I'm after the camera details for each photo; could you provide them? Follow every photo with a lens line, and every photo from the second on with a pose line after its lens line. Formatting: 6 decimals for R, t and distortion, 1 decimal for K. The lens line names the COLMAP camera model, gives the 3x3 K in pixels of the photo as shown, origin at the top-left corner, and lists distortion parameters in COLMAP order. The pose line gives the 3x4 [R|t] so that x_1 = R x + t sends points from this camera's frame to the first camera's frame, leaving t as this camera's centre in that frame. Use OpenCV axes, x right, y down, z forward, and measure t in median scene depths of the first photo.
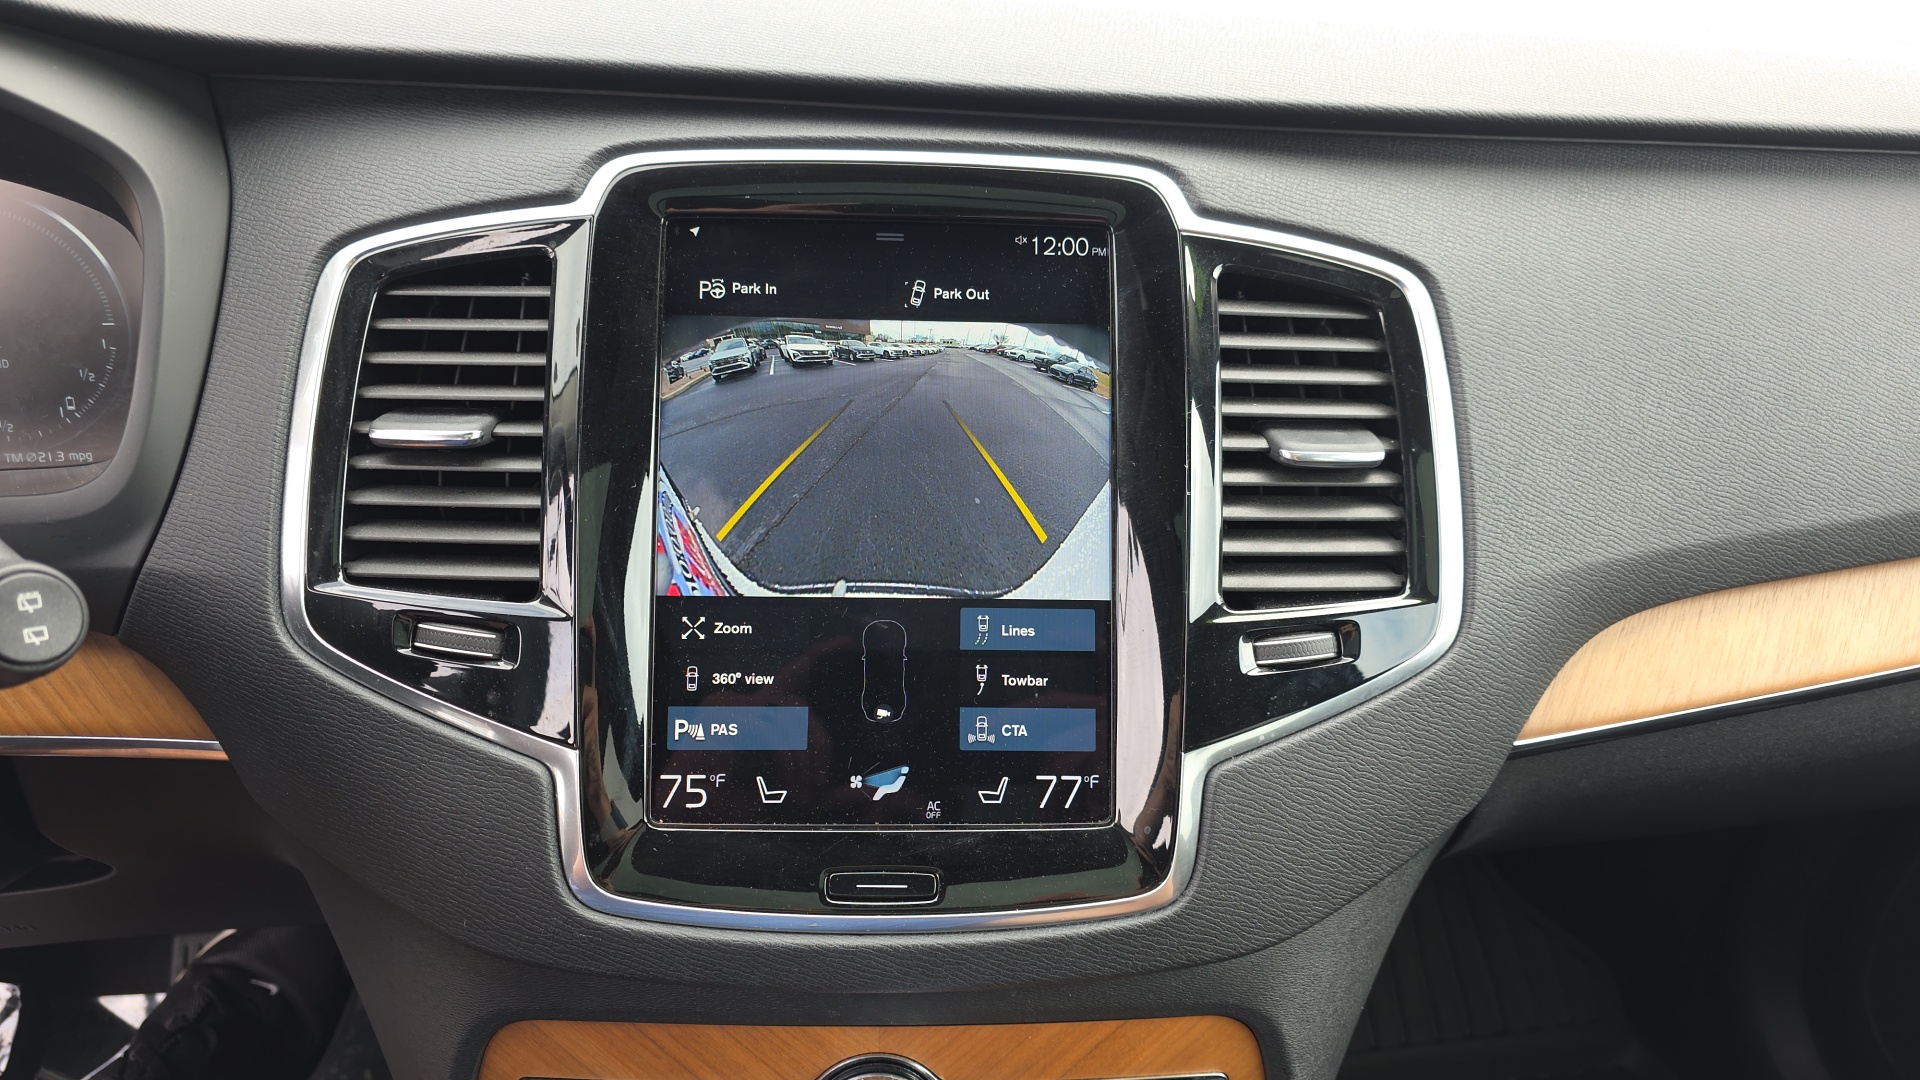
lens RADIAL K [[1288.3, 0, 934.7], [0, 1288.3, 543.0], [0, 0, 1]] dist [0.053489, -0.060475]
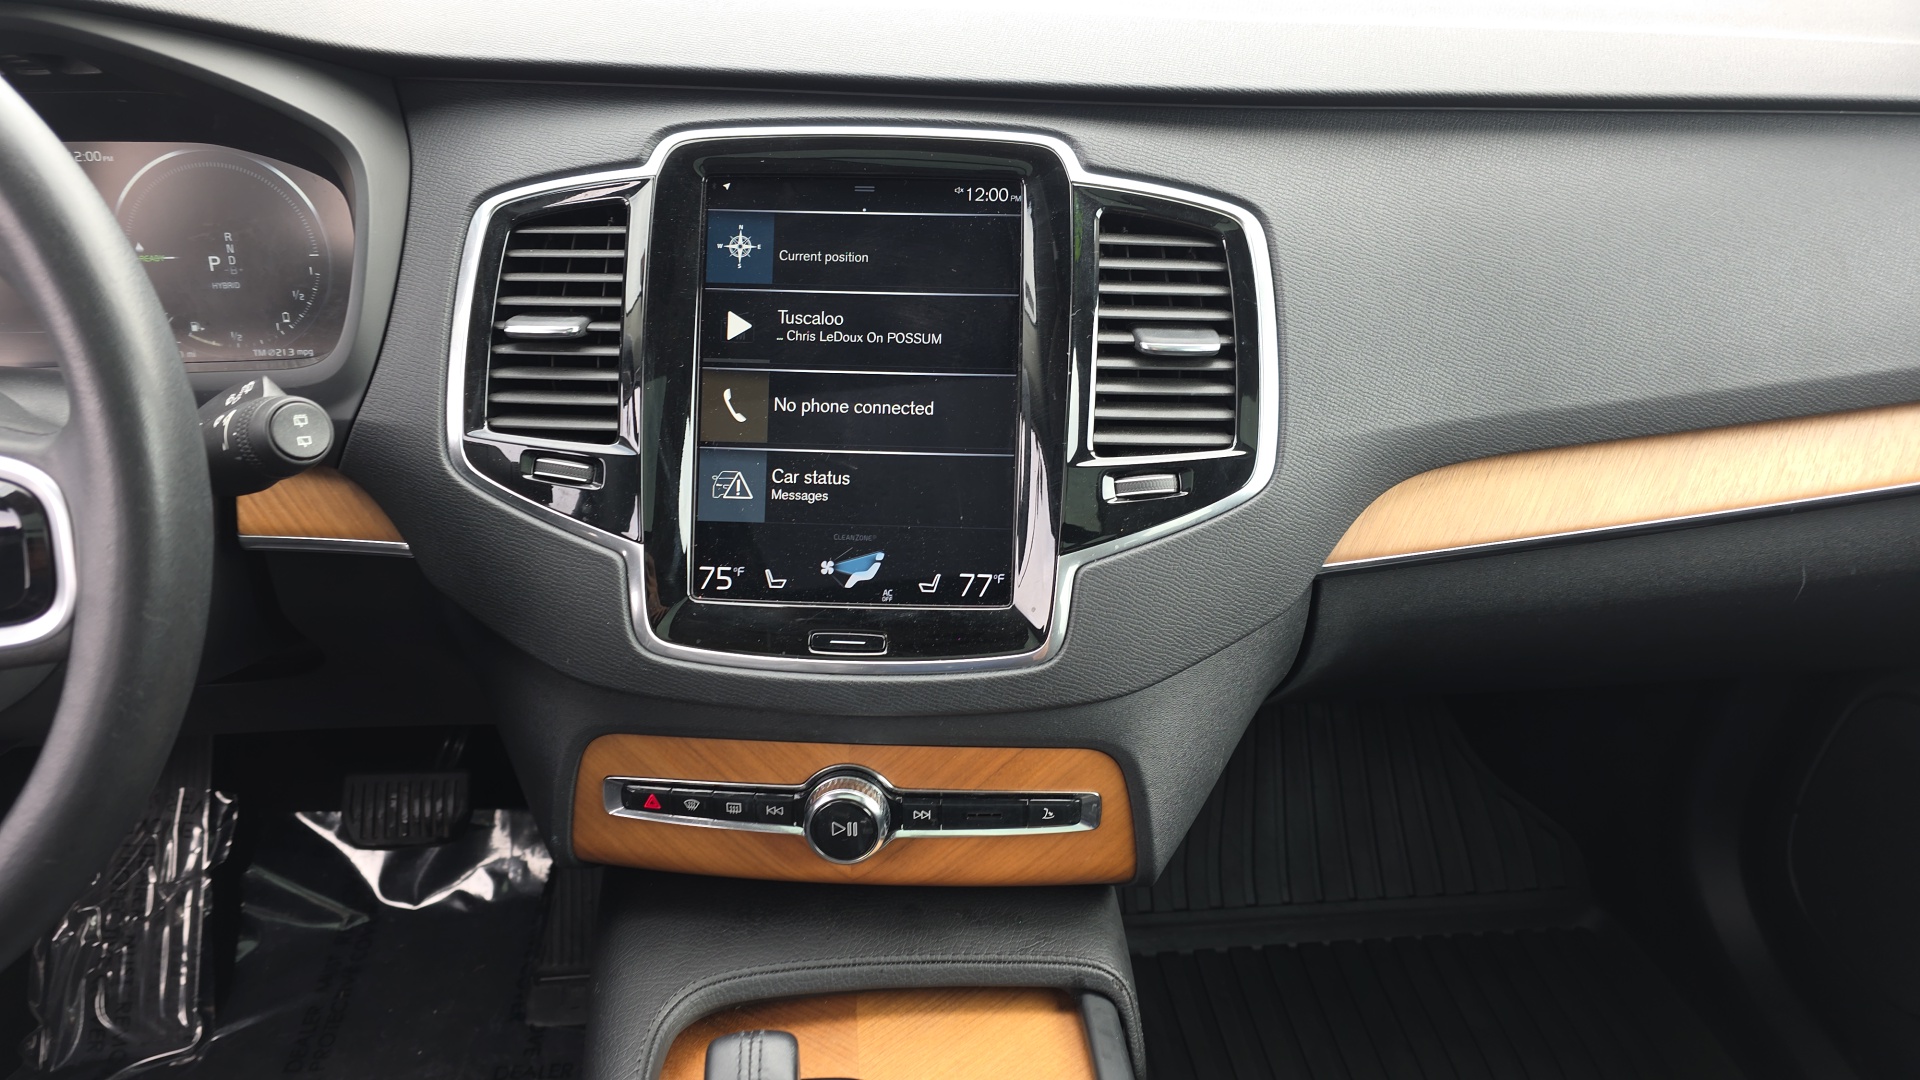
lens RADIAL K [[1288.3, 0, 932.7], [0, 1288.3, 545.1], [0, 0, 1]] dist [0.053489, -0.060475]
pose [[0.995704, 0.015229, -0.091329, 0.175338], [-0.011844, 0.999227, 0.037492, 0.095772], [0.091830, -0.036249, 0.995115, -0.402738]]
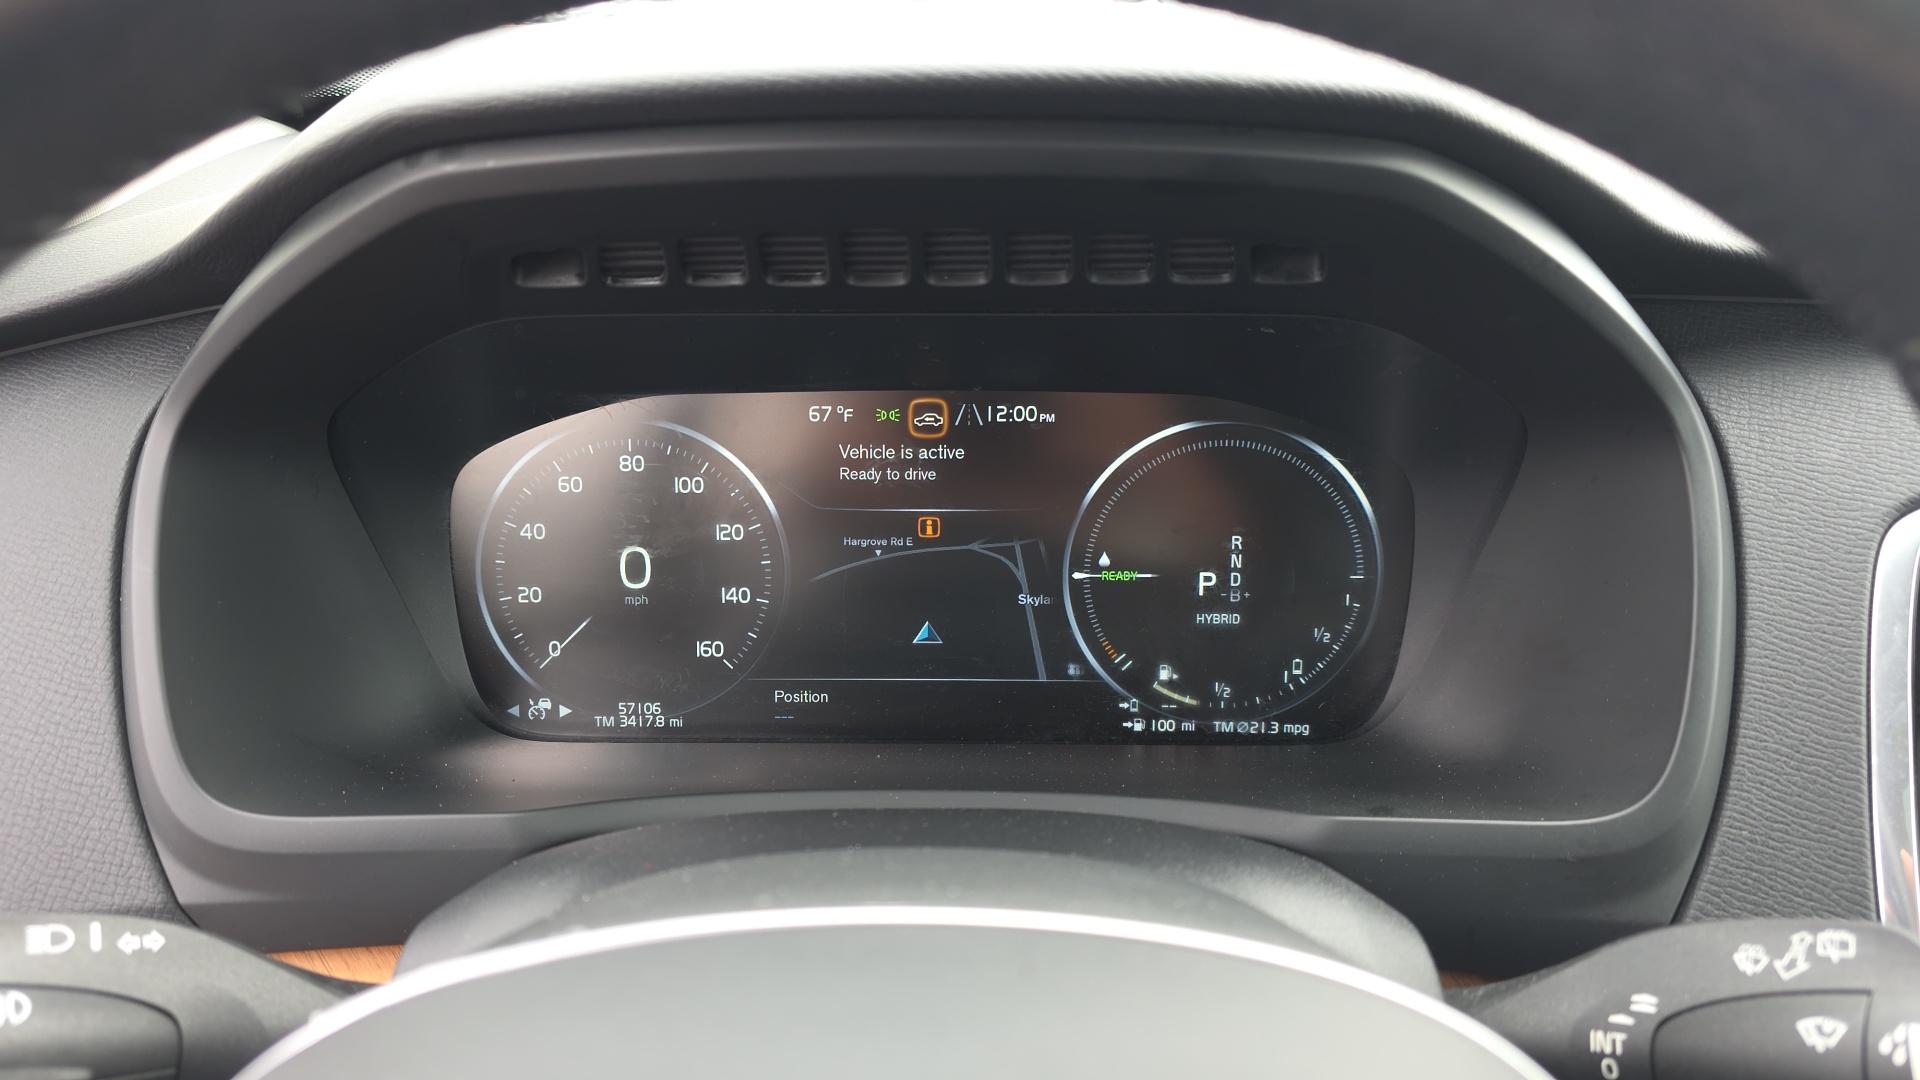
lens RADIAL K [[1288.3, 0, 944.6], [0, 1288.3, 530.7], [0, 0, 1]] dist [0.053489, -0.060475]
pose [[0.984126, 0.025352, -0.175651, -0.881727], [-0.048709, 0.990321, -0.129965, -0.082904], [0.170656, 0.136458, 0.975836, 0.127168]]
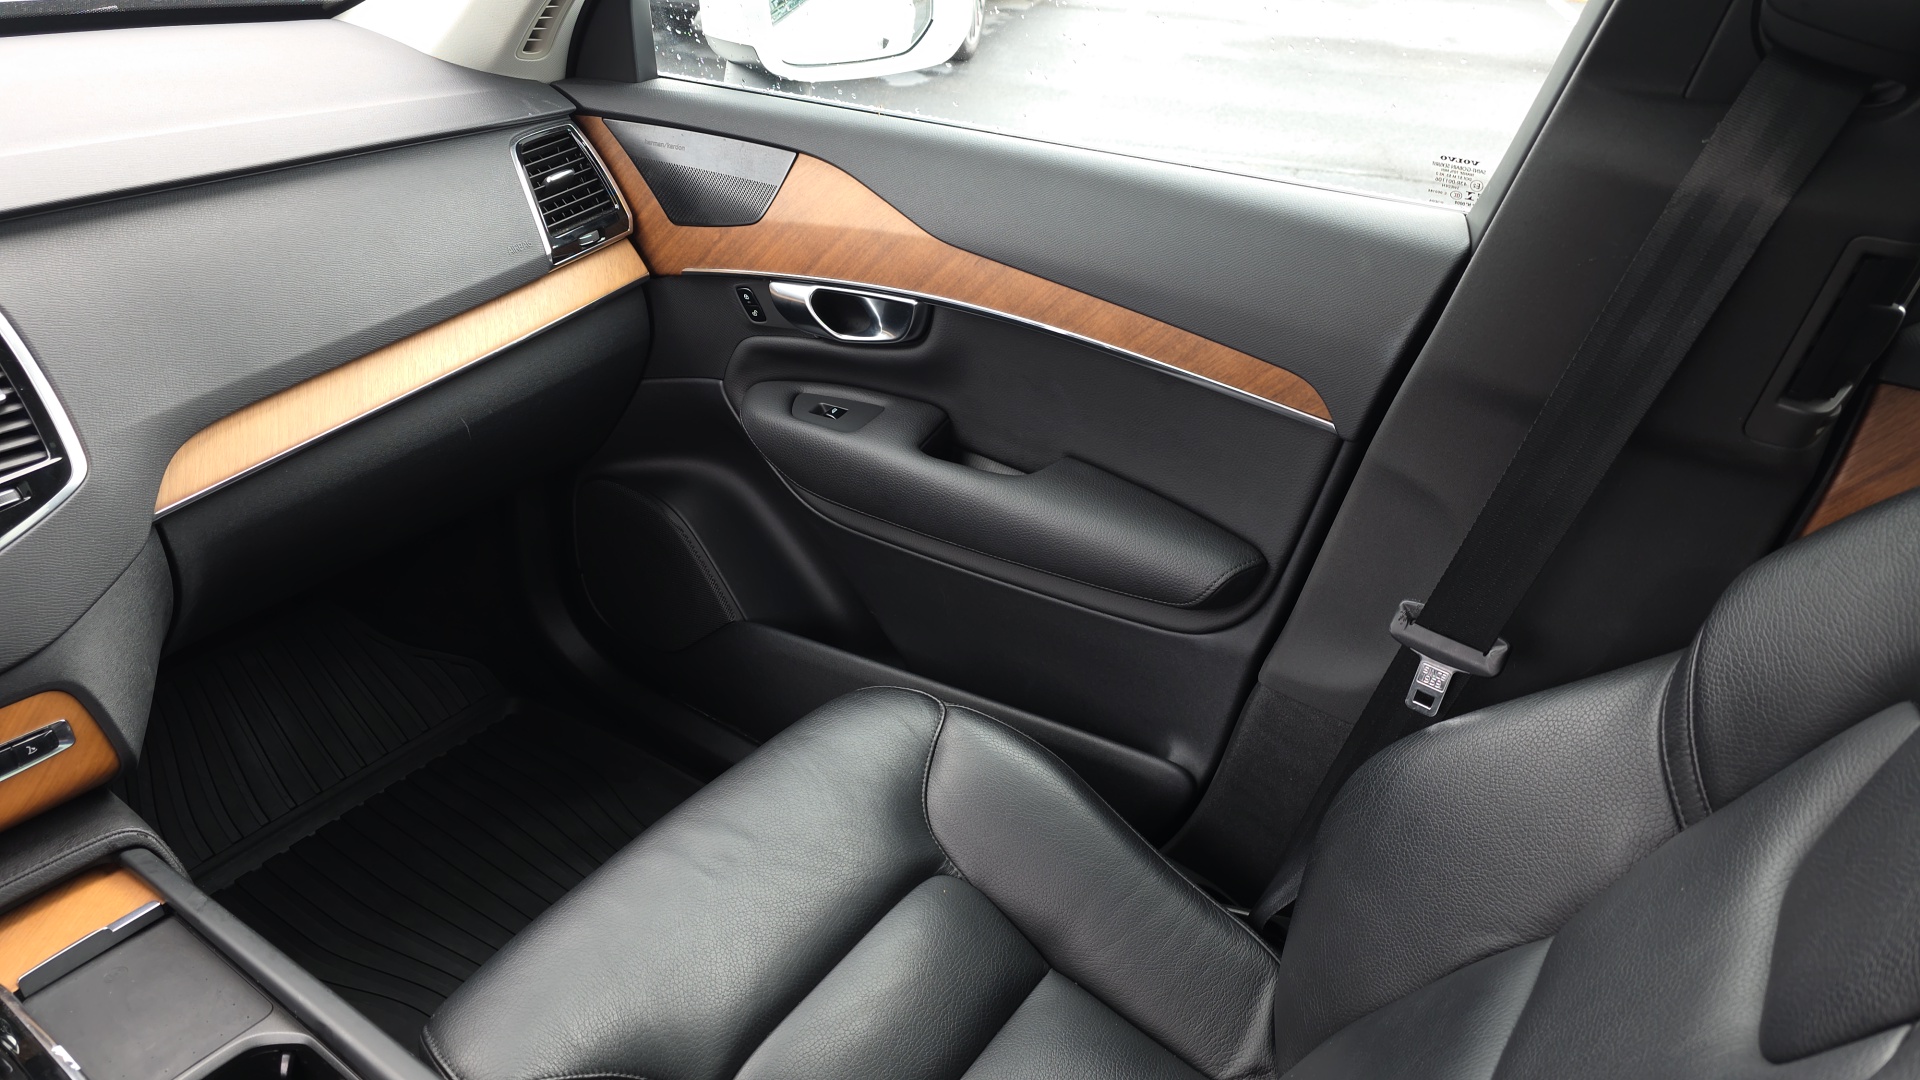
lens RADIAL K [[1288.3, 0, 940.9], [0, 1288.3, 549.6], [0, 0, 1]] dist [0.053489, -0.060475]
pose [[0.702927, -0.375800, 0.603878, 0.064327], [0.332879, 0.924118, 0.187610, 0.252750], [-0.628558, 0.069142, 0.774683, -1.429815]]
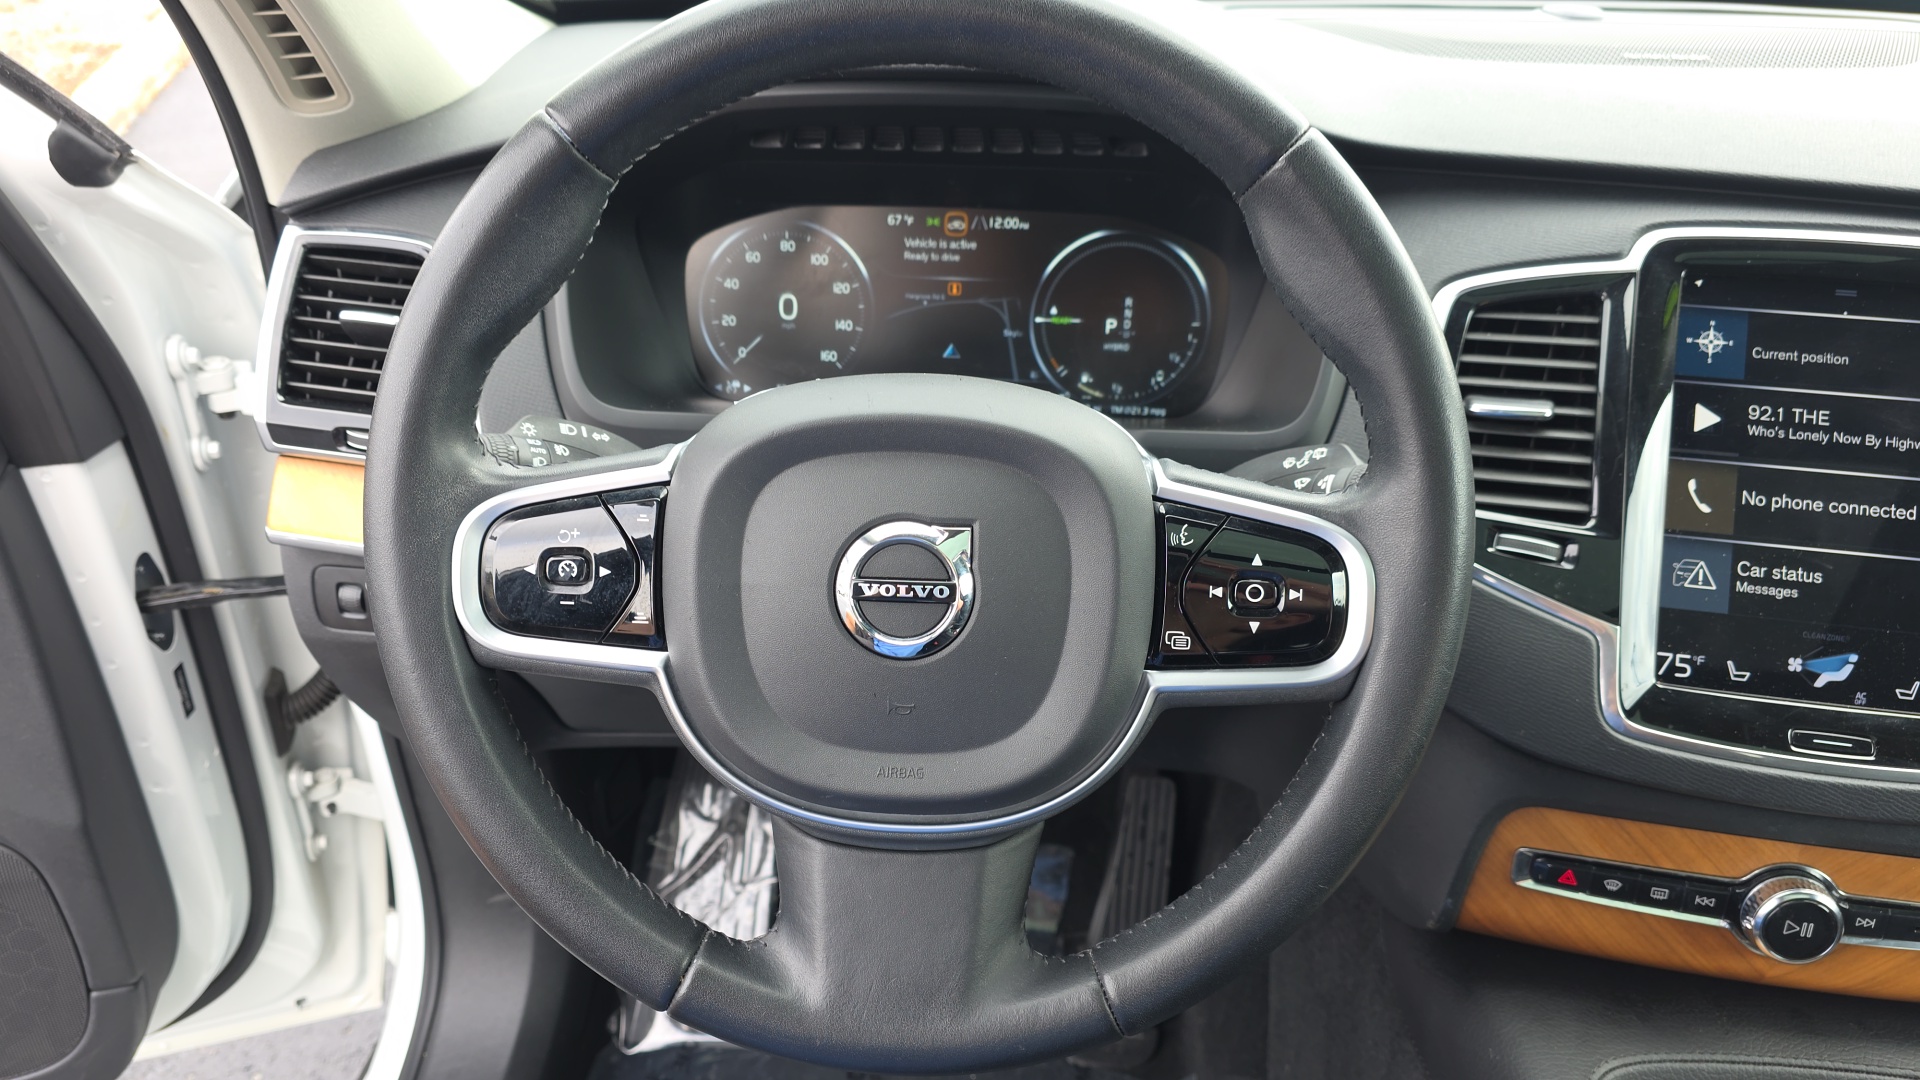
lens RADIAL K [[1288.3, 0, 932.6], [0, 1288.3, 547.8], [0, 0, 1]] dist [0.053489, -0.060475]
pose [[0.971297, 0.091811, -0.219438, -0.682154], [-0.092254, 0.995701, 0.008246, 0.122668], [0.219252, 0.012234, 0.975592, -0.610322]]
